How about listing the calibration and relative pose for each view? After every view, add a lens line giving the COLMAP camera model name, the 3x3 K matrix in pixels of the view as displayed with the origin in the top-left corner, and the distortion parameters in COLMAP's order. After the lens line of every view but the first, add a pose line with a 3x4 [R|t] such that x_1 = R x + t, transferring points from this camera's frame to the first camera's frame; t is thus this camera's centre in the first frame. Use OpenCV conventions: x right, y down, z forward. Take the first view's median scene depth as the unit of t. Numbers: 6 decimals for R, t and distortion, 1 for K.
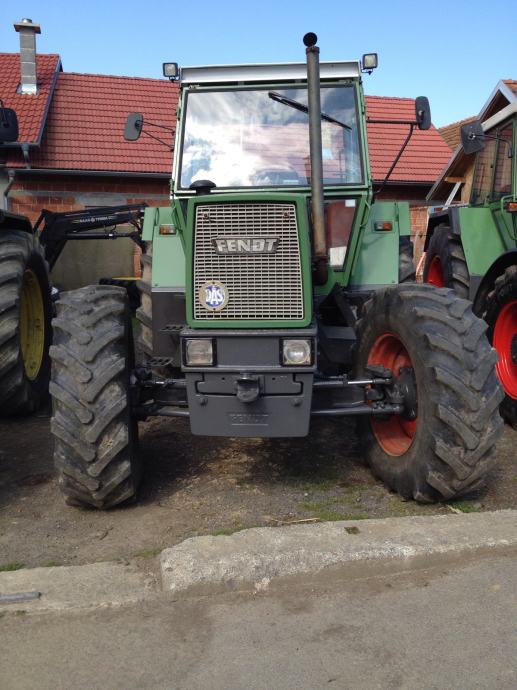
lens RADIAL K [[655.9, 0, 258.5], [0, 655.9, 345.0], [0, 0, 1]] dist [0.006980, 0.002993]
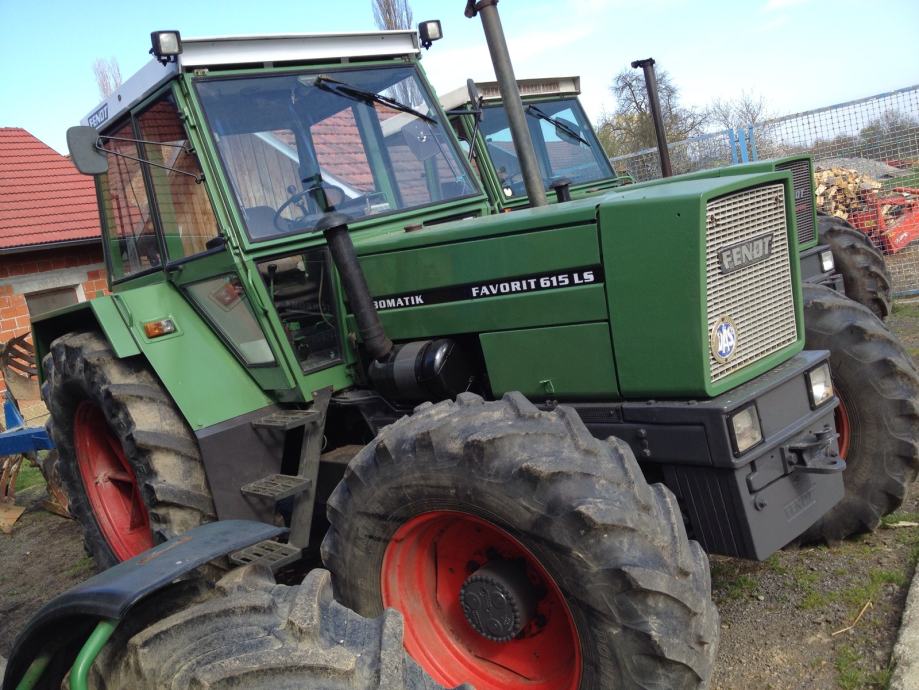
lens RADIAL K [[873.6, 0, 459.5], [0, 873.6, 345.0], [0, 0, 1]] dist [0.006980, 0.002993]
pose [[0.701456, -0.232795, 0.673621, -0.819318], [0.313474, 0.949595, 0.001741, -0.151372], [-0.640073, 0.209941, 0.739075, 0.533996]]
